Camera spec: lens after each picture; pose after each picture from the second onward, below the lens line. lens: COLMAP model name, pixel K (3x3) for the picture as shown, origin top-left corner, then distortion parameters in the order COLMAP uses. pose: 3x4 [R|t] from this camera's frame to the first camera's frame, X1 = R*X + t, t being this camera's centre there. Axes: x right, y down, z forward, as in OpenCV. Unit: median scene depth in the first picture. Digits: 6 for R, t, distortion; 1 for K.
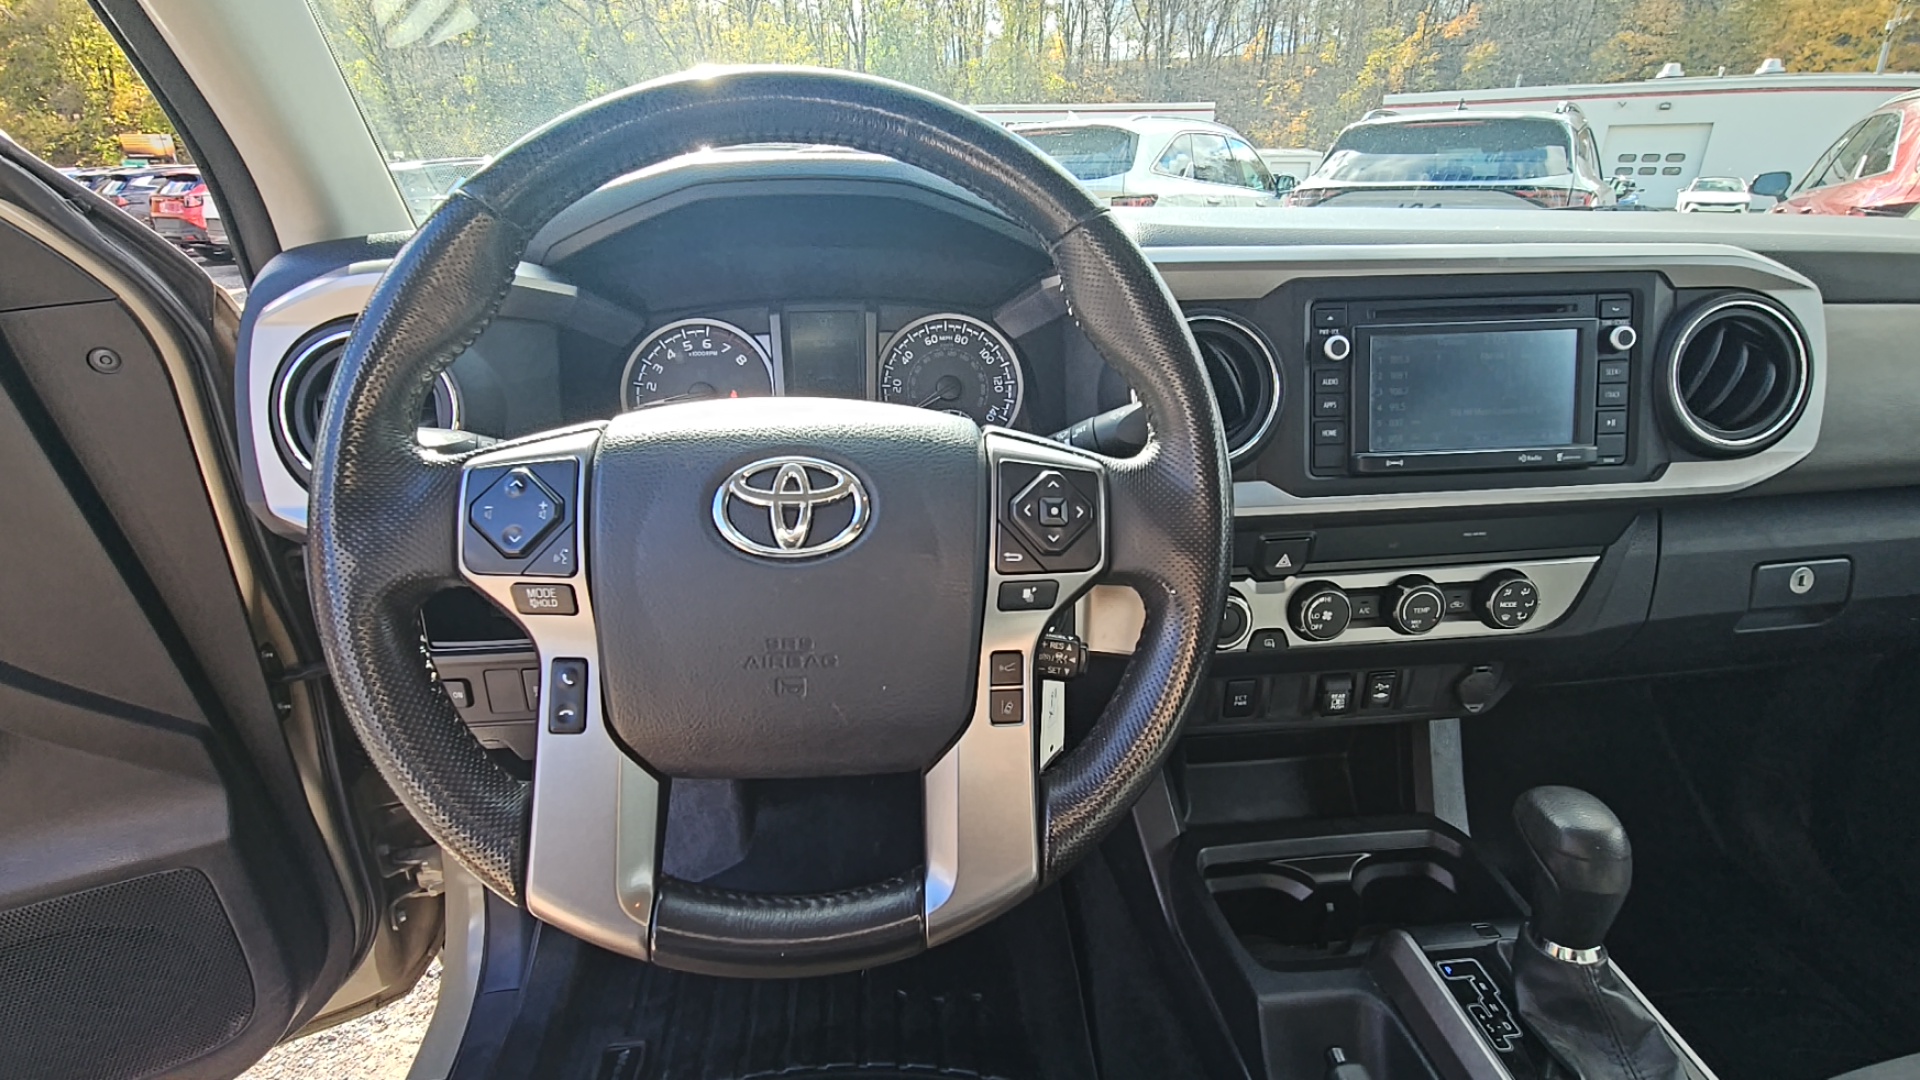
lens RADIAL K [[867.3, 0, 953.5], [0, 867.3, 531.1], [0, 0, 1]] dist [0.002356, -0.000590]
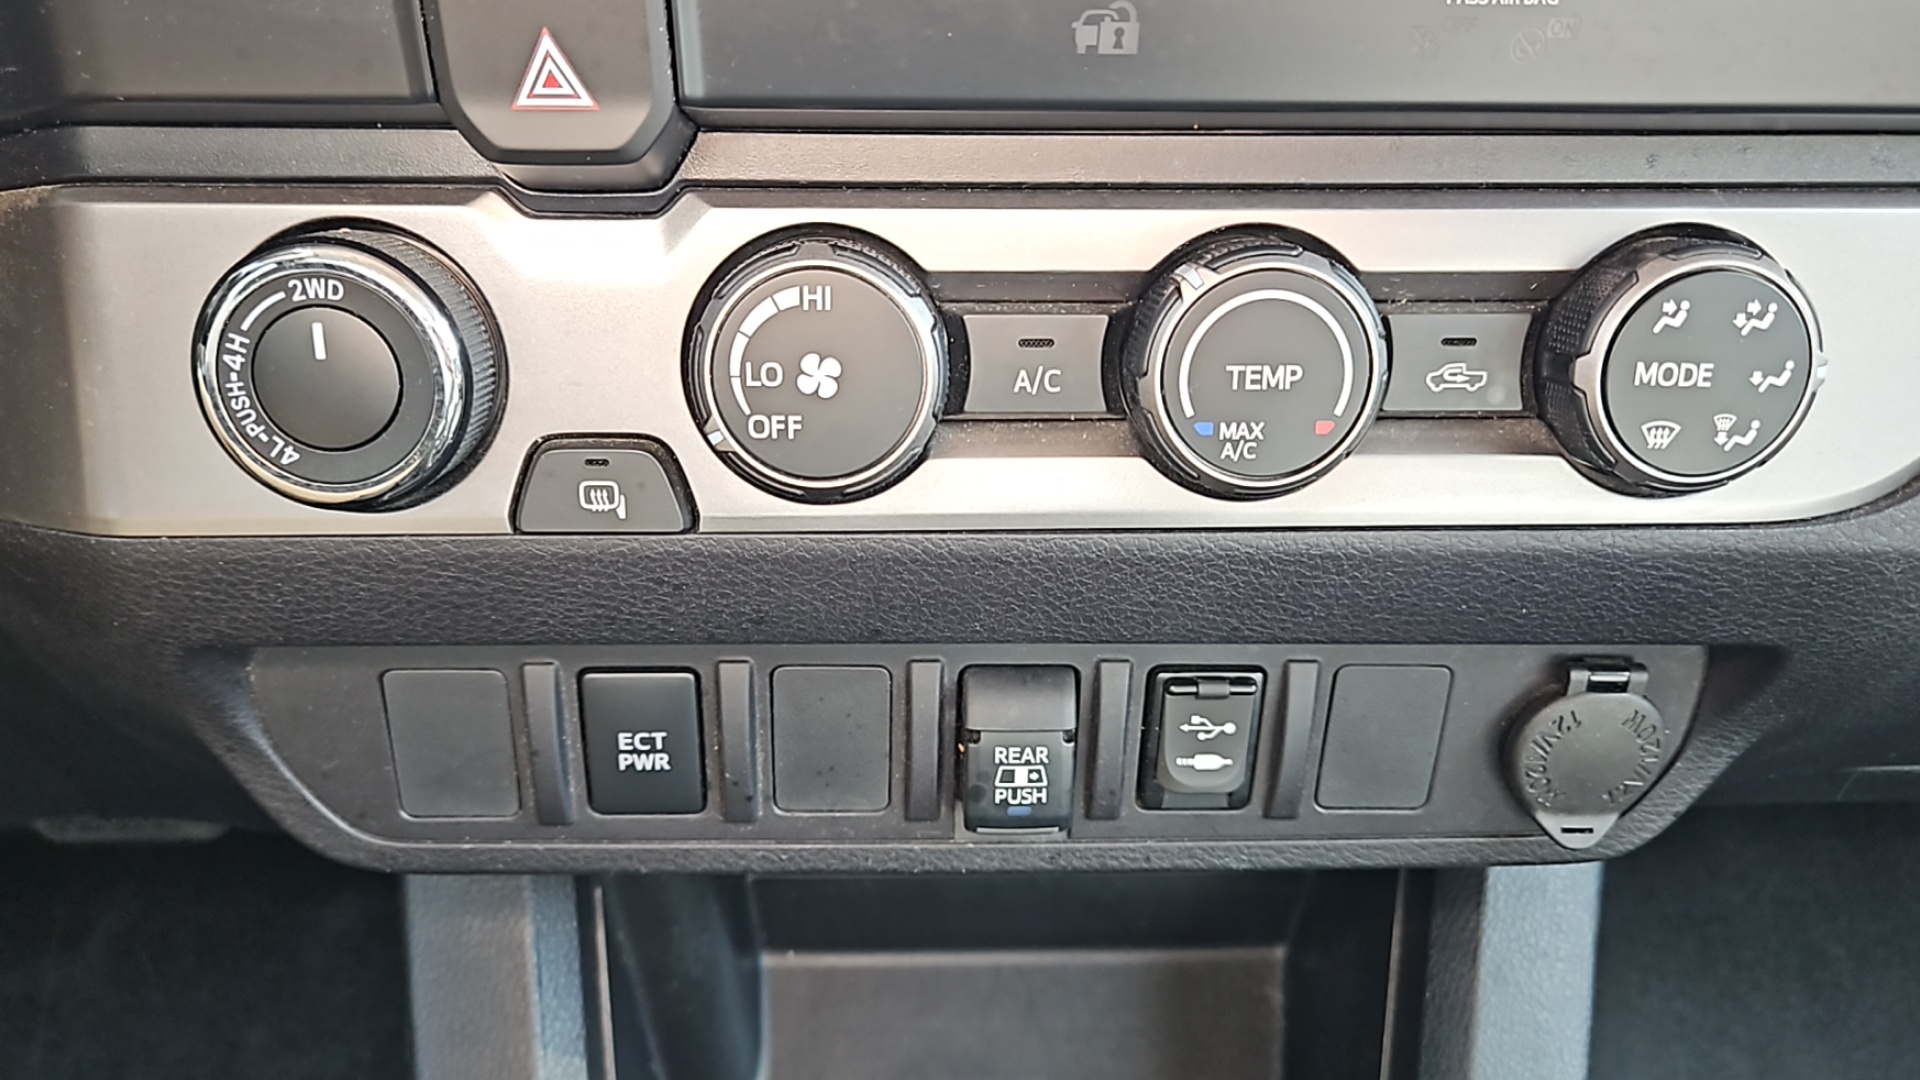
lens RADIAL K [[1578.5, 0, 955.0], [0, 1578.5, 536.6], [0, 0, 1]] dist [-0.003798, -0.034018]
pose [[0.997930, 0.052133, -0.037650, 0.475126], [-0.050127, 0.997368, 0.052381, 0.113650], [0.040281, -0.050385, 0.997917, 0.594527]]
